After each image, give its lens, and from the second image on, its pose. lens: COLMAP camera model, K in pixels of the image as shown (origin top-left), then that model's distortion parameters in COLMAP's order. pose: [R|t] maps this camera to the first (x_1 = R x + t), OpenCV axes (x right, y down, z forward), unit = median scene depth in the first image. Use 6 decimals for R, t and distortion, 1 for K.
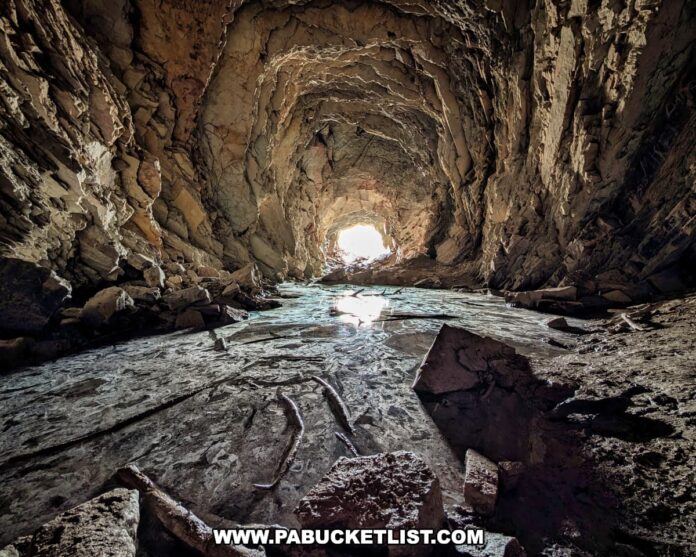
lens RADIAL K [[275.2, 0, 348.0], [0, 275.2, 278.5], [0, 0, 1]] dist [0.000840, -0.000029]
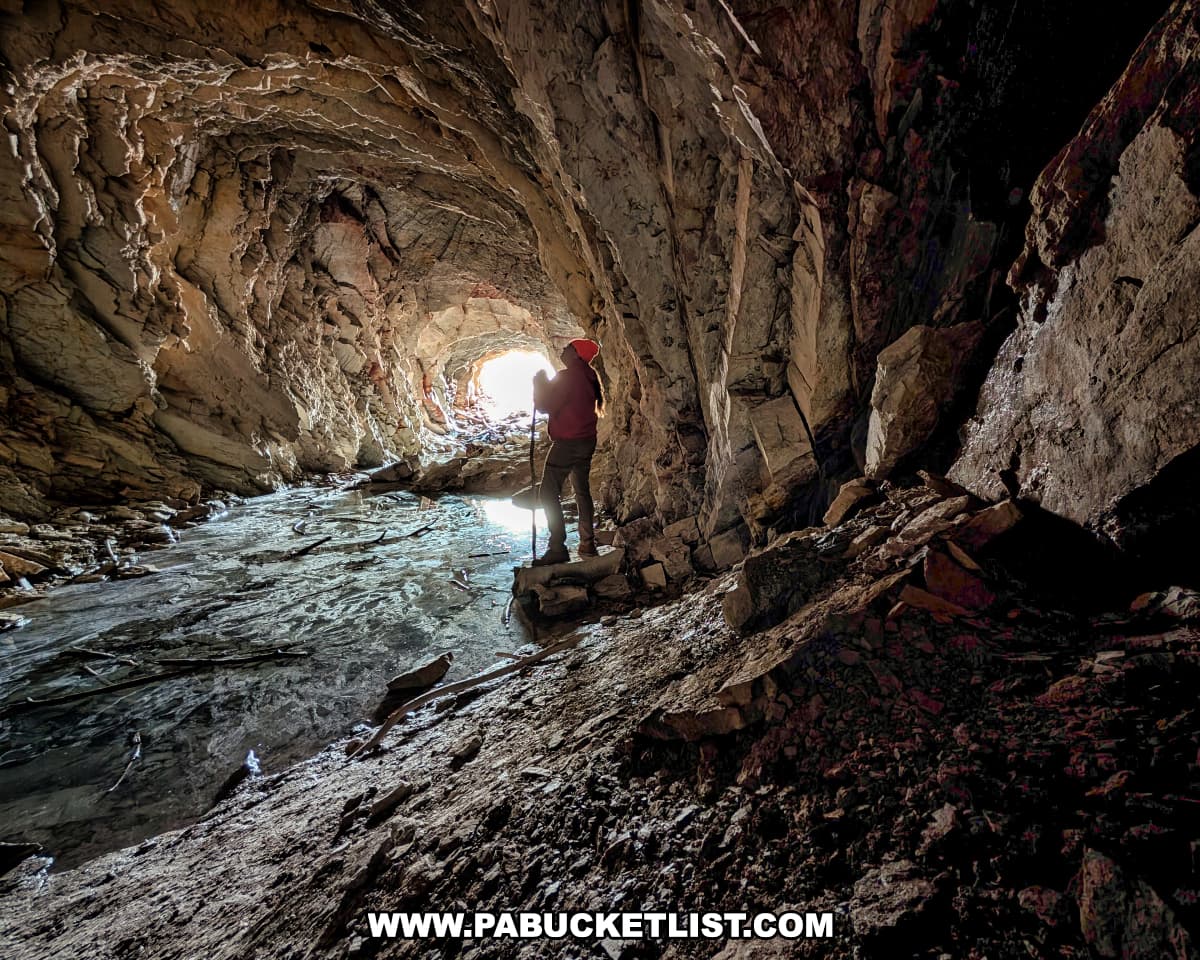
lens RADIAL K [[476.9, 0, 636.7], [0, 476.9, 478.3], [0, 0, 1]] dist [0.000892, 0.000318]
pose [[0.985382, -0.021189, 0.169036, 0.232822], [0.003650, 0.994633, 0.103400, -0.082069], [-0.170320, -0.101271, 0.980171, -0.011723]]
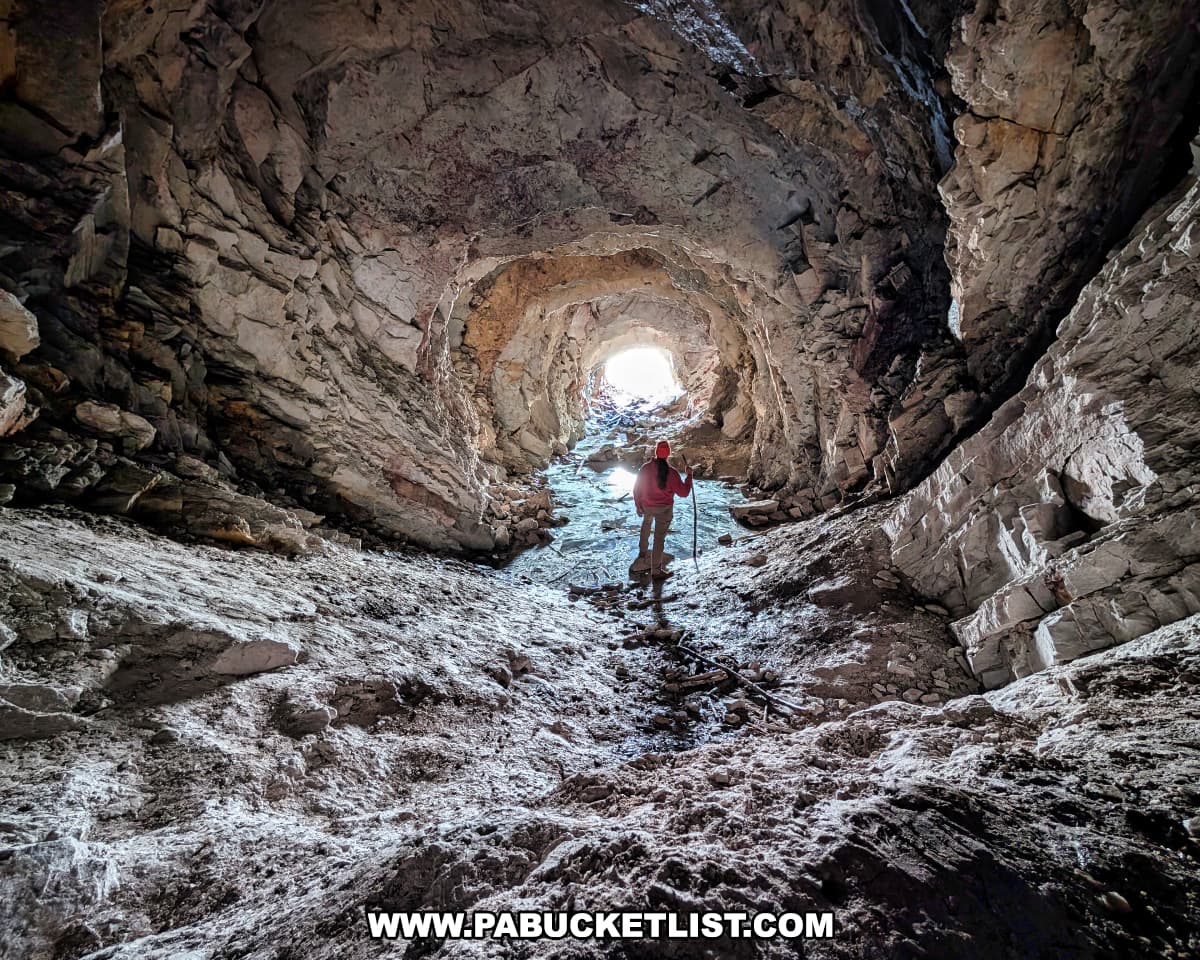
lens RADIAL K [[474.6, 0, 600.0], [0, 474.6, 480.0], [0, 0, 1]] dist [0.000840, -0.000029]
pose [[0.998350, -0.016240, -0.055084, 0.021617], [0.025726, 0.984028, 0.176148, -0.177931], [0.051343, -0.177274, 0.982821, -0.470051]]
